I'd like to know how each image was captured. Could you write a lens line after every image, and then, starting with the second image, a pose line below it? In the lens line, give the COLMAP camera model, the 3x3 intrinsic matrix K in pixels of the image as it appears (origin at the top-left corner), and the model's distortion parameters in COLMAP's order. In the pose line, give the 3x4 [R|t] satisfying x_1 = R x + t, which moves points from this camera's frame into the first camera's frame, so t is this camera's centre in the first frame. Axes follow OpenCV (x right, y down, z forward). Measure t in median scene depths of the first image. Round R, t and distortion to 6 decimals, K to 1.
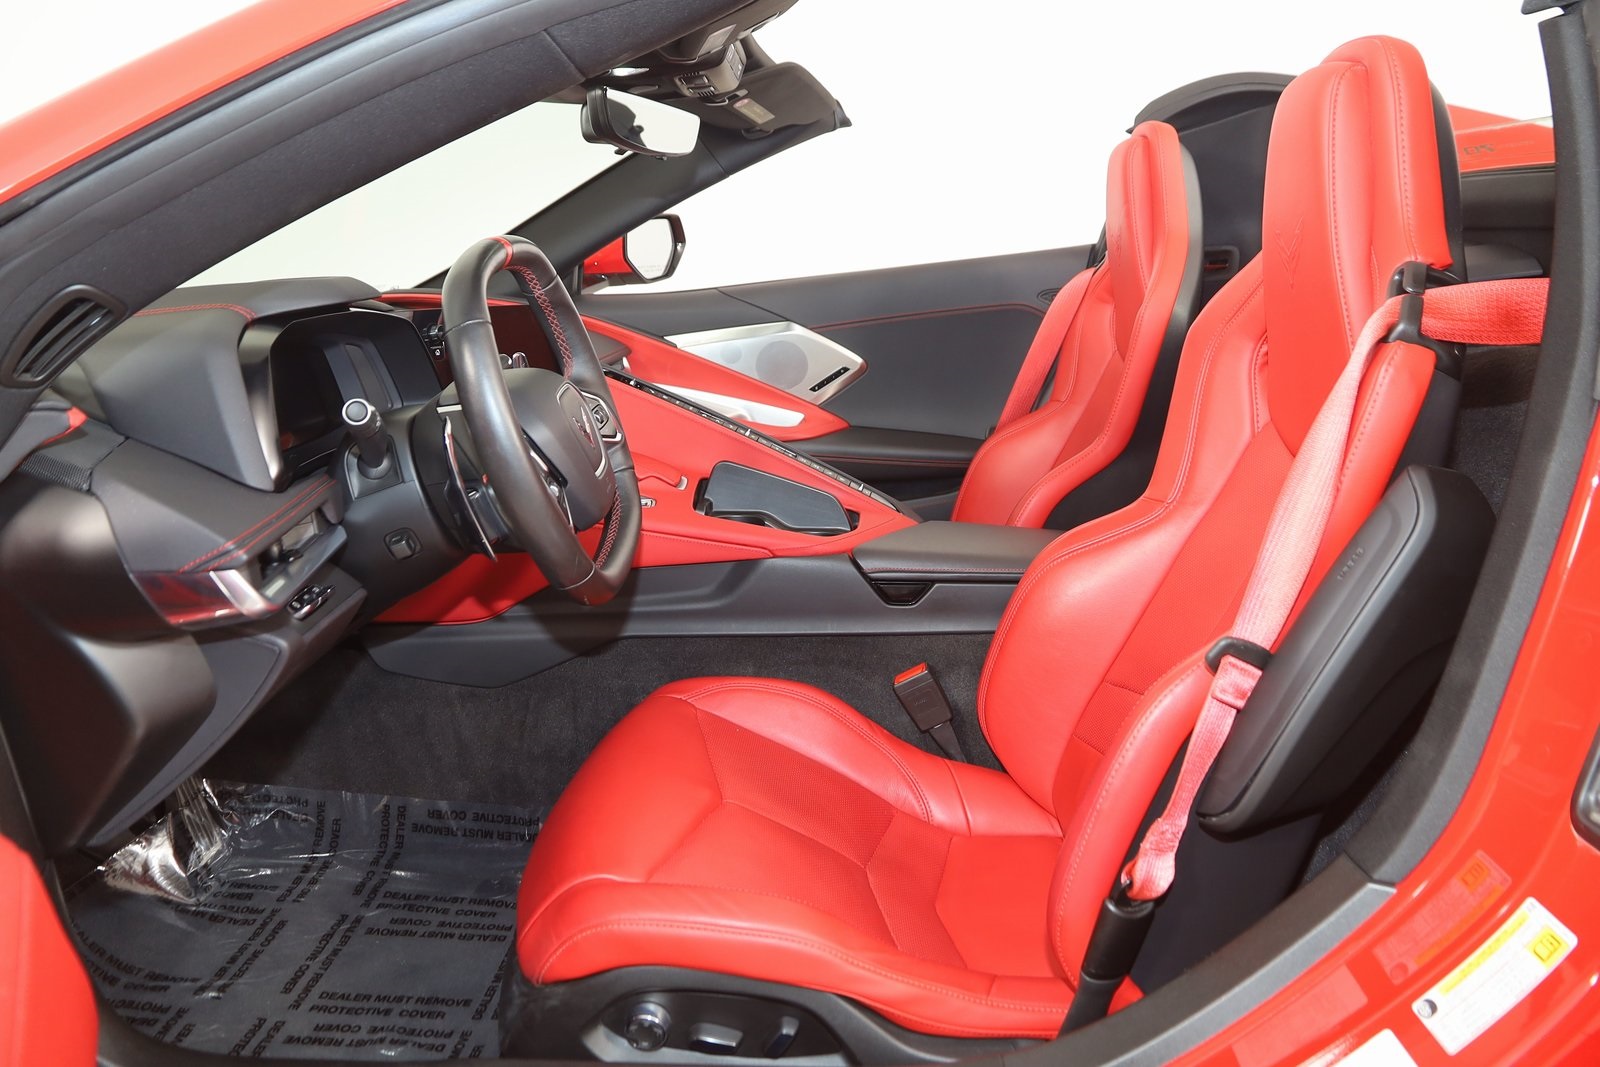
lens RADIAL K [[1056.6, 0, 800.0], [0, 1056.6, 533.5], [0, 0, 1]] dist [-0.131129, 0.067984]
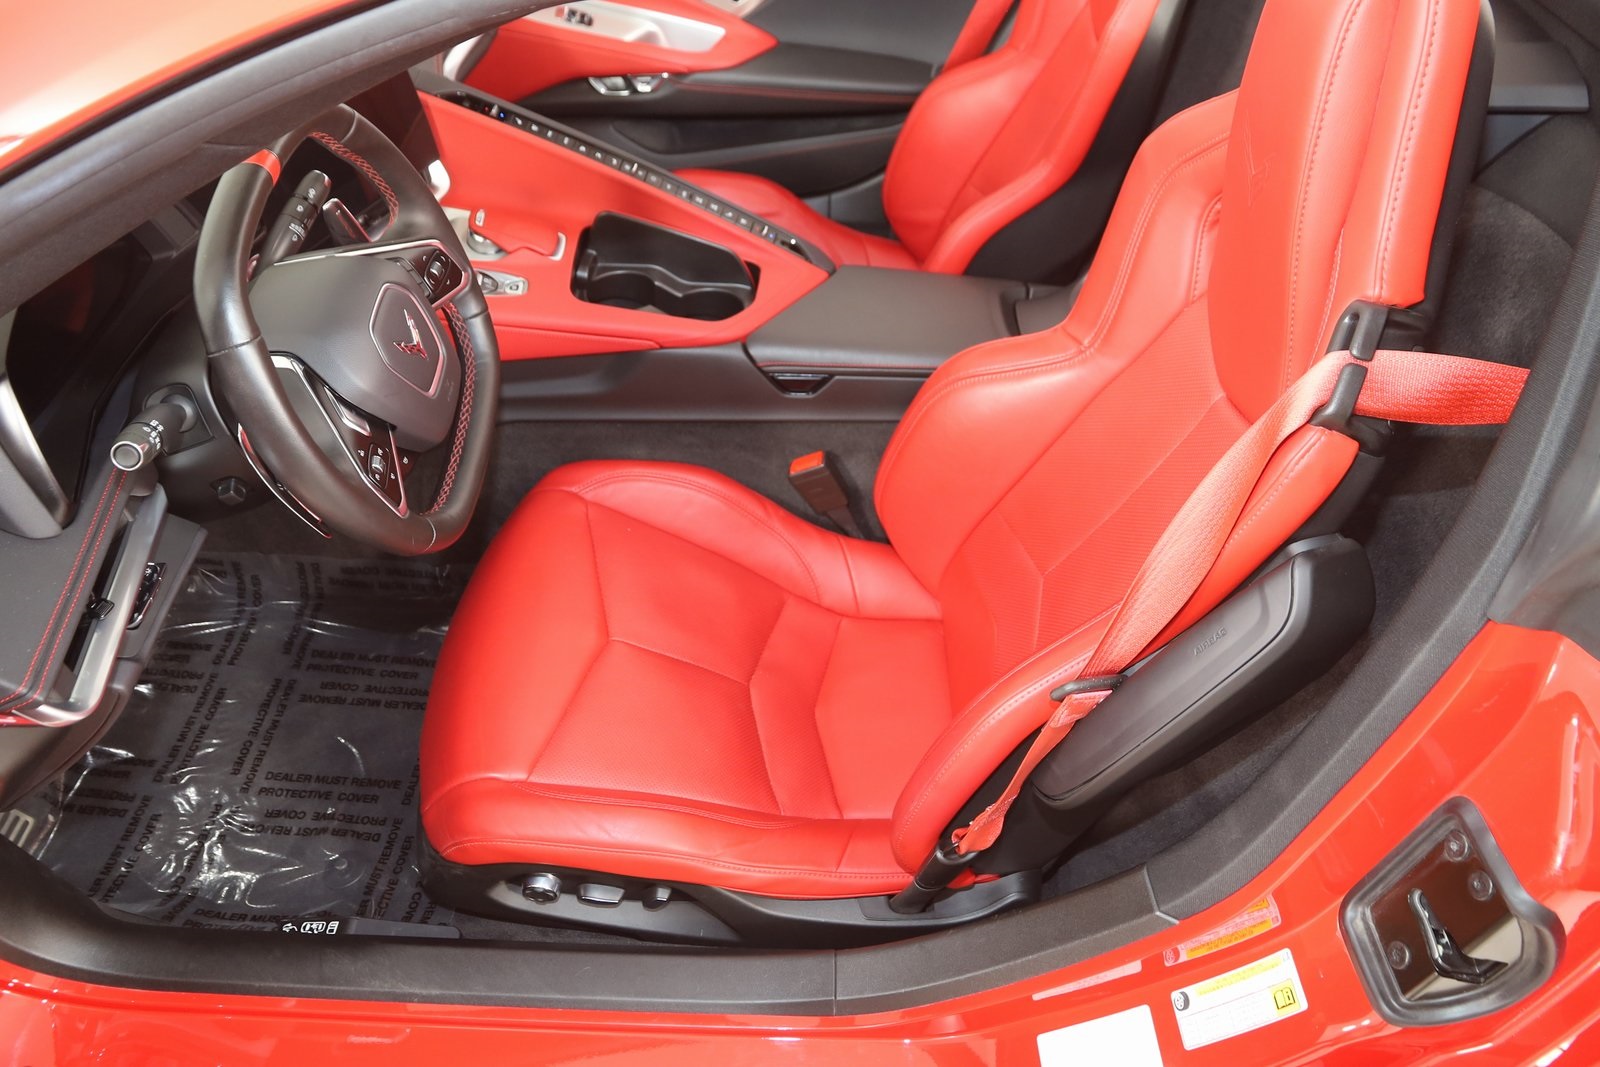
lens RADIAL K [[1056.6, 0, 800.0], [0, 1056.6, 533.5], [0, 0, 1]] dist [-0.131129, 0.067984]
pose [[0.999666, 0.001493, 0.025794, 0.076459], [-0.014159, 0.866749, 0.498544, -0.307162], [-0.021613, -0.498742, 0.866481, 0.128242]]
